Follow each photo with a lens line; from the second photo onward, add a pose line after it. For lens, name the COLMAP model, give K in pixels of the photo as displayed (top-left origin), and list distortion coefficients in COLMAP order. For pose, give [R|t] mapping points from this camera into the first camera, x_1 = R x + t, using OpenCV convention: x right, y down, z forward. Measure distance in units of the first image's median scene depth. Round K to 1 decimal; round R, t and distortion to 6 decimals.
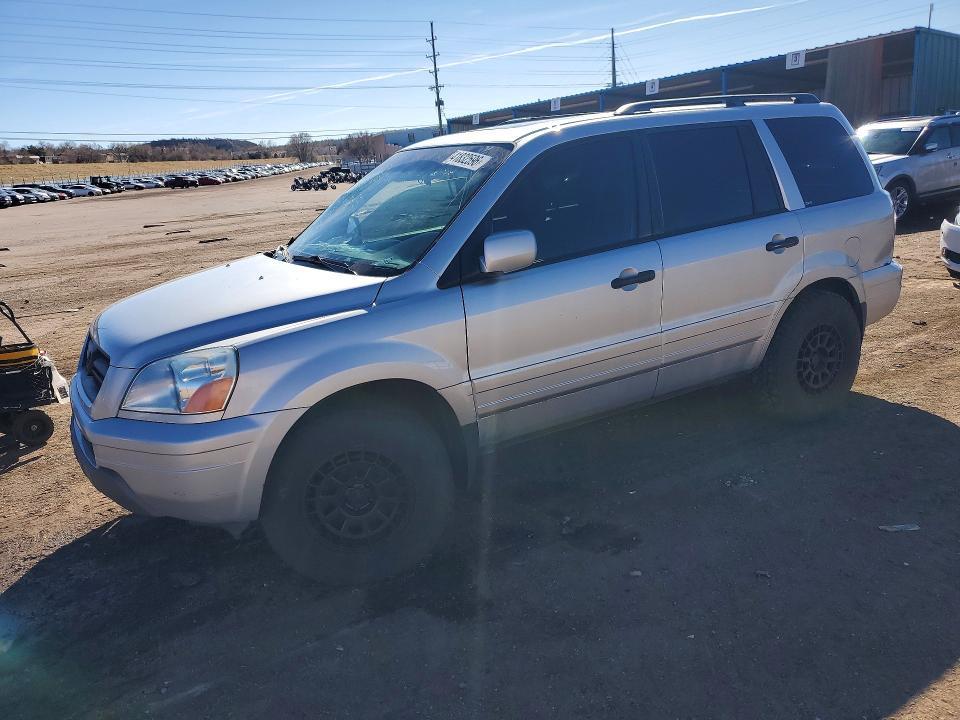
lens RADIAL K [[670.2, 0, 480.5], [0, 670.2, 364.3], [0, 0, 1]] dist [0.012476, 0.002189]
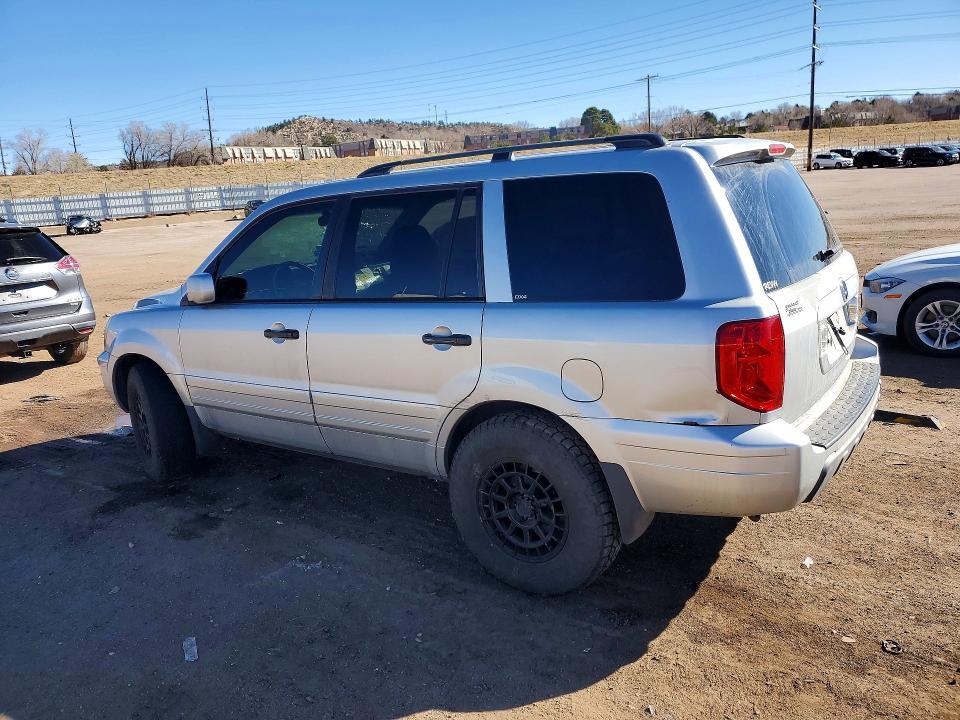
lens RADIAL K [[760.7, 0, 479.0], [0, 760.7, 362.3], [0, 0, 1]] dist [0.006269, 0.015703]
pose [[0.437975, 0.251403, -0.863119, 1.227643], [-0.229343, 0.959579, 0.163123, -0.303515], [0.869241, 0.126507, 0.477929, 0.589717]]
